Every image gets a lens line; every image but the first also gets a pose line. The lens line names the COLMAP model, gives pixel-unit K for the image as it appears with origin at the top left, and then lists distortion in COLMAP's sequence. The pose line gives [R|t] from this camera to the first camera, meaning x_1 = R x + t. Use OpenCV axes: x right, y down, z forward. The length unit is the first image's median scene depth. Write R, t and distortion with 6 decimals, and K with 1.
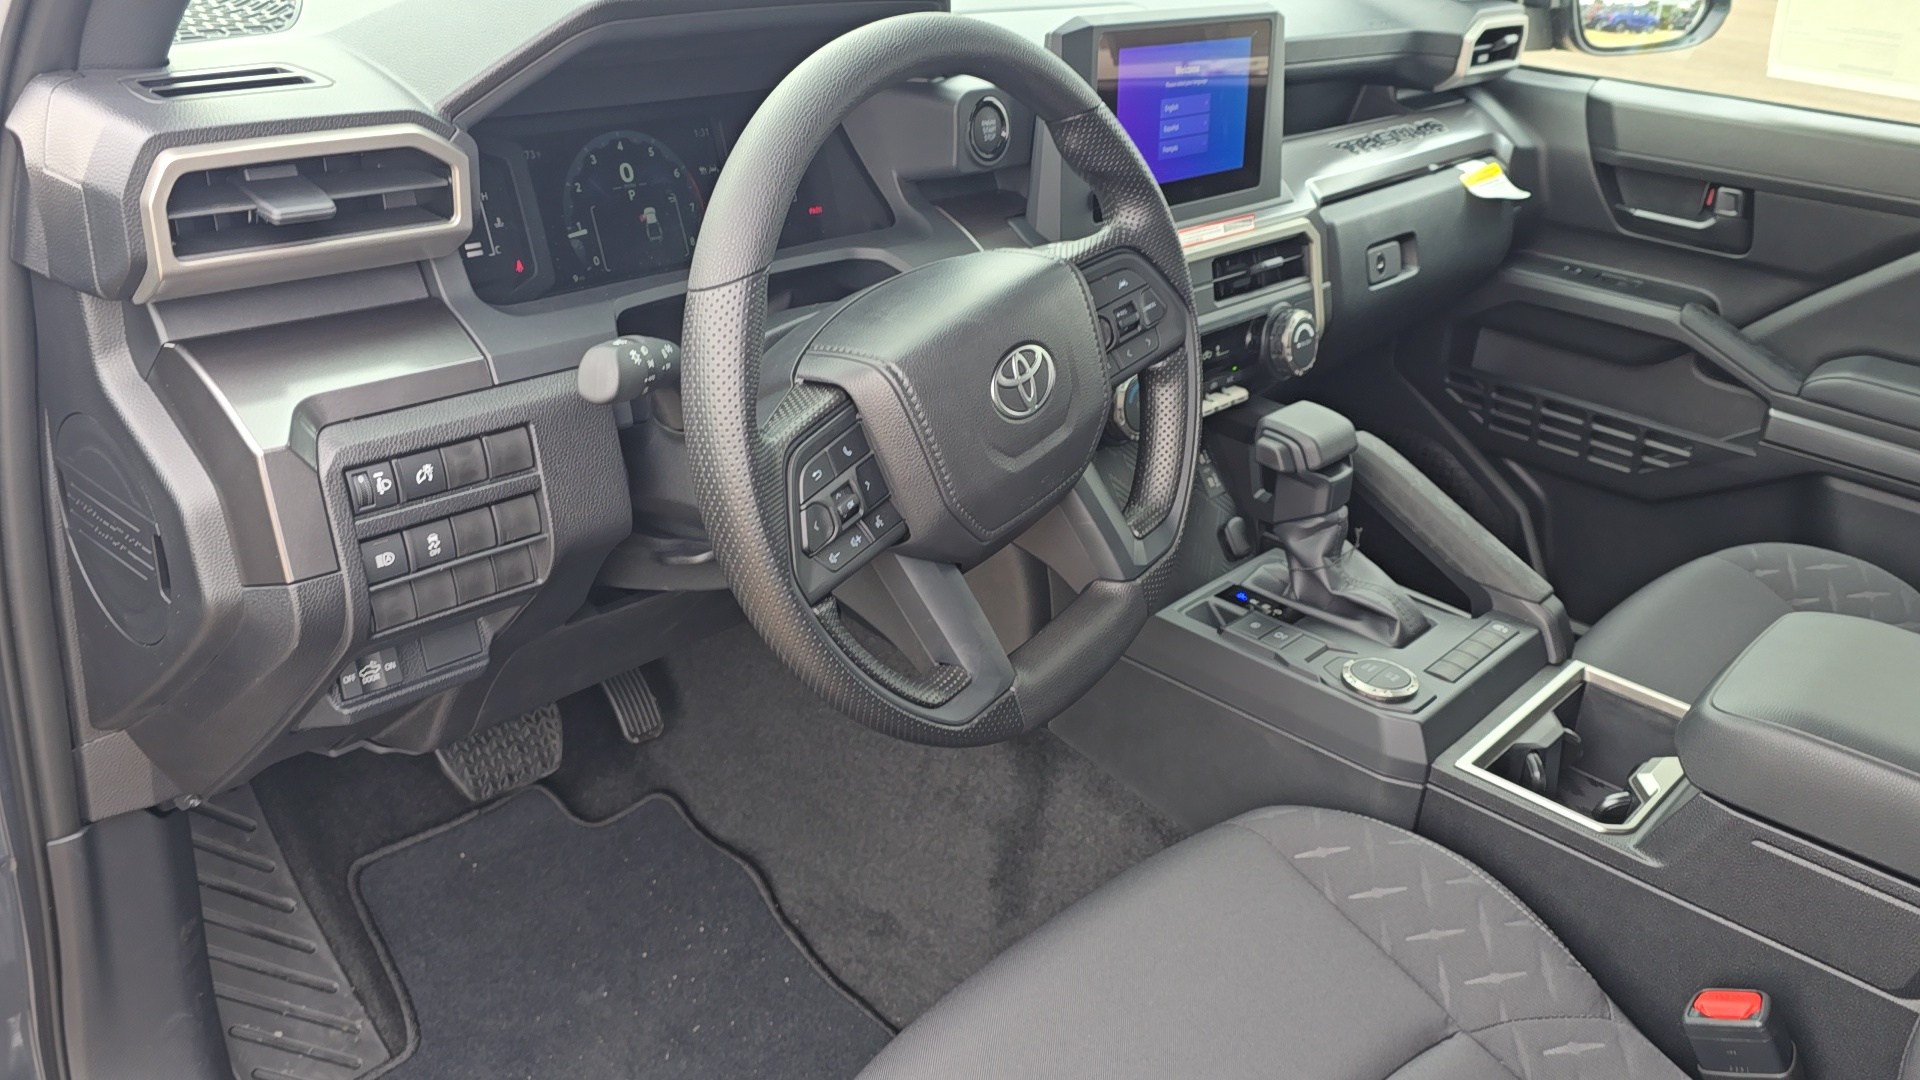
lens RADIAL K [[1594.4, 0, 1003.0], [0, 1594.4, 531.1], [0, 0, 1]] dist [-0.038373, 0.151338]
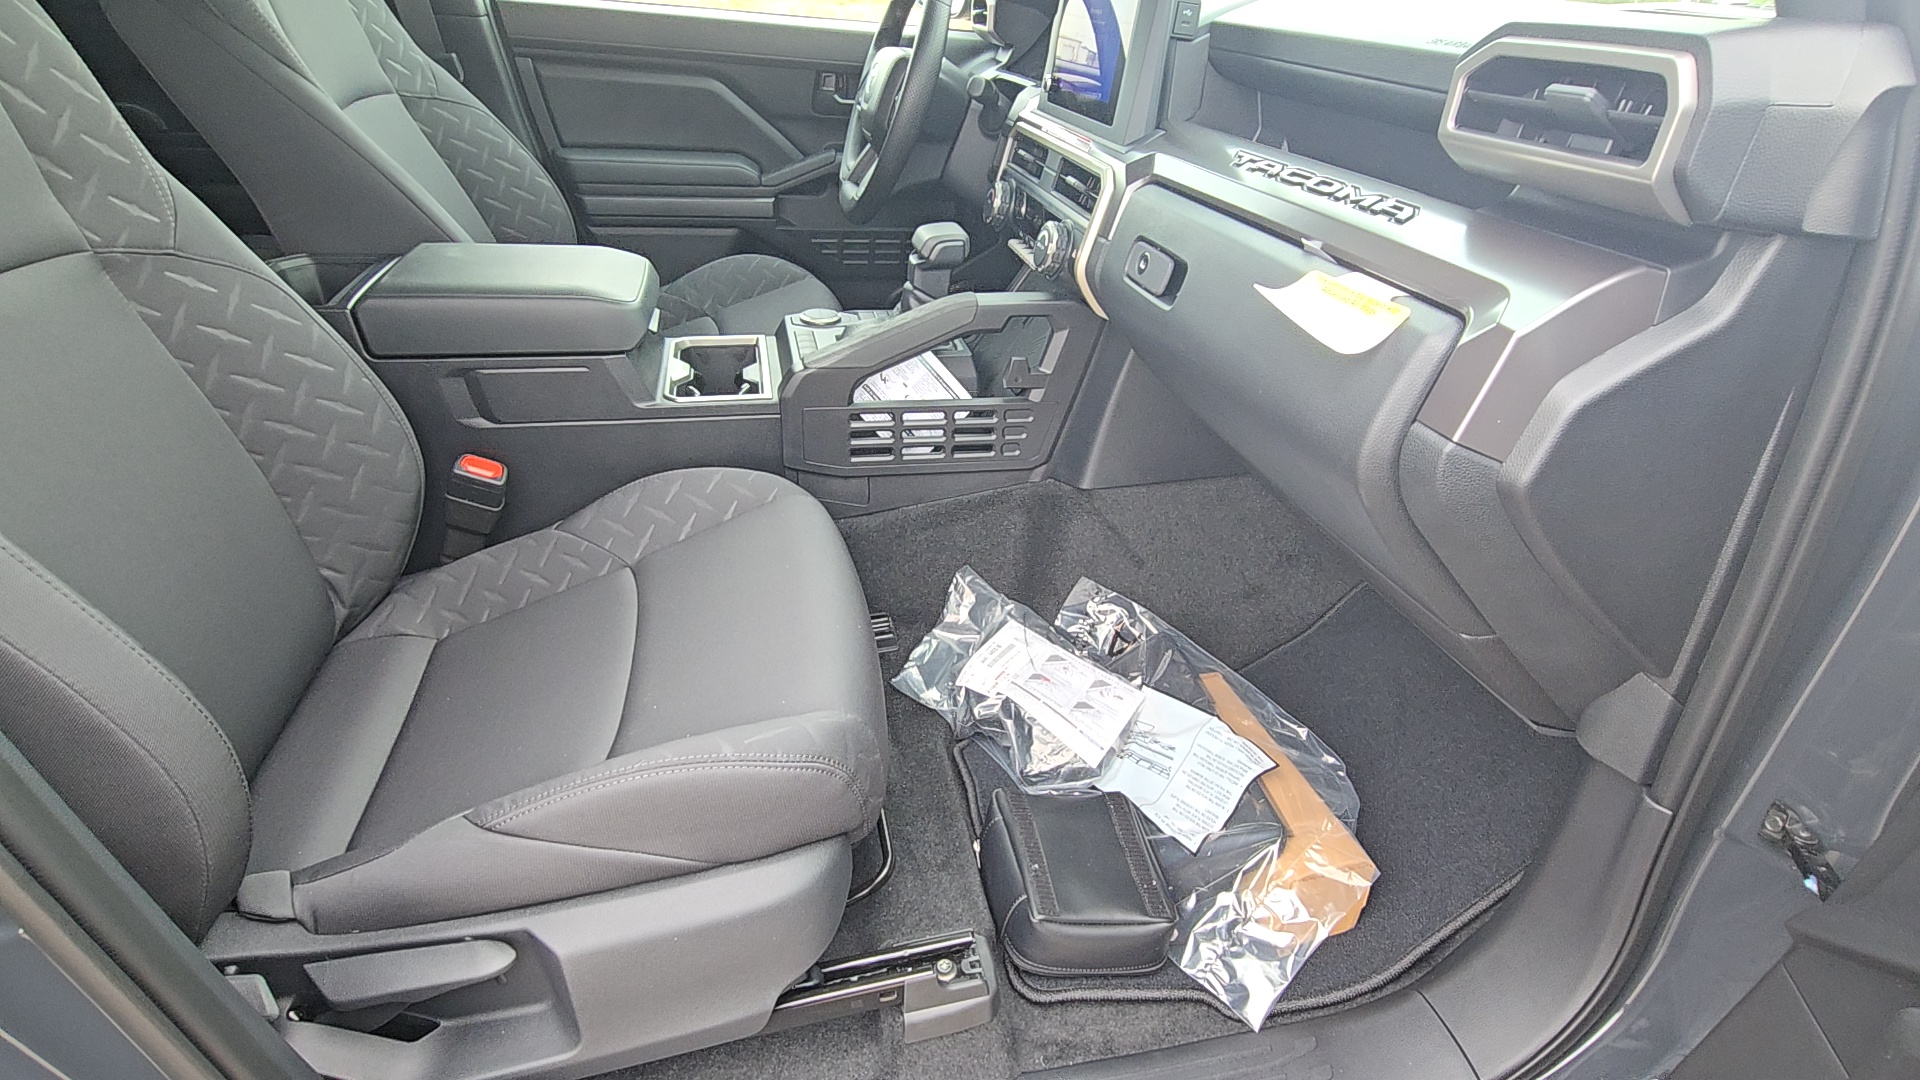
lens RADIAL K [[970.8, 0, 970.2], [0, 970.8, 540.4], [0, 0, 1]] dist [0.000446, 0.000511]
pose [[-0.594949, 0.284126, -0.751869, 0.962015], [-0.441794, 0.665855, 0.601211, -0.443949], [0.671456, 0.689861, -0.270625, 1.474961]]
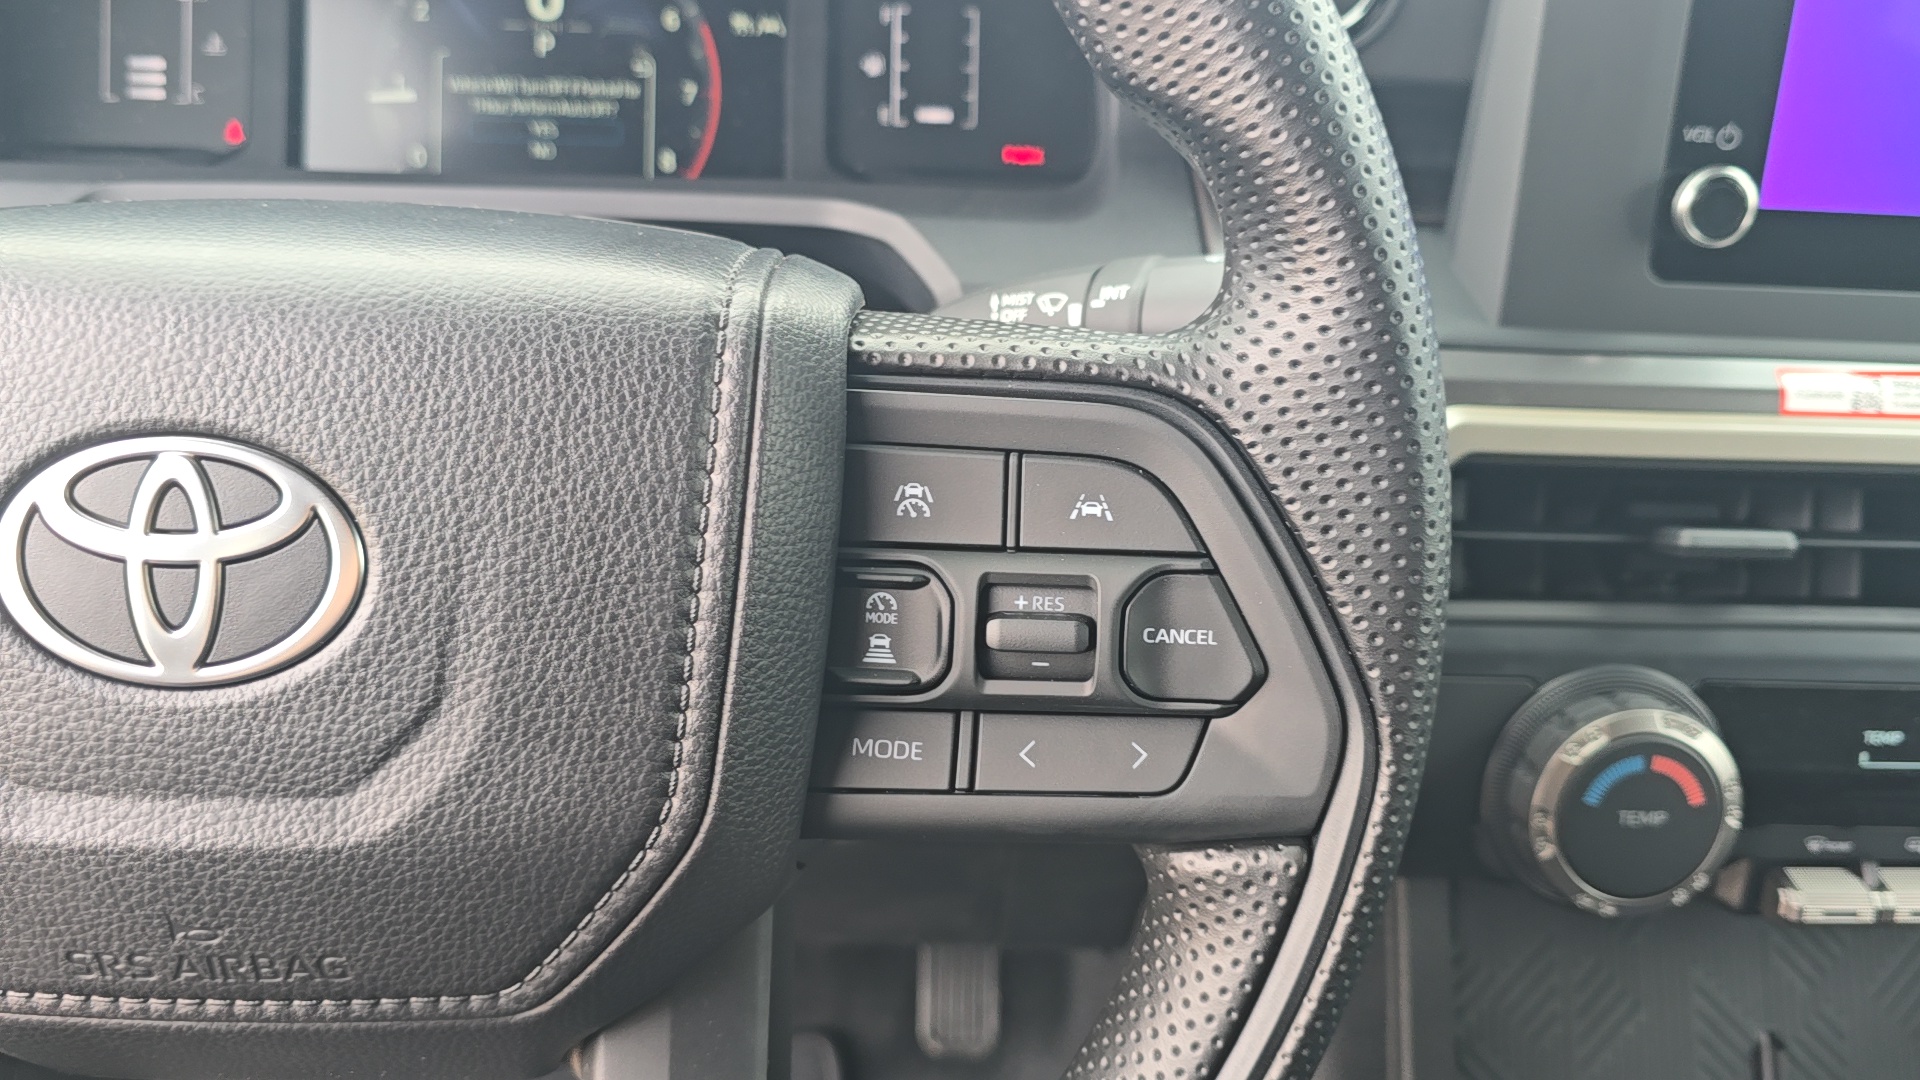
lens RADIAL K [[1660.8, 0, 960.0], [0, 1660.8, 540.0], [0, 0, 1]] dist [-0.002708, -0.052753]
pose [[0.686133, 0.242609, -0.685829, 0.205184], [-0.296550, 0.954144, 0.040843, -0.104170], [0.664289, 0.175359, 0.726615, 0.621201]]
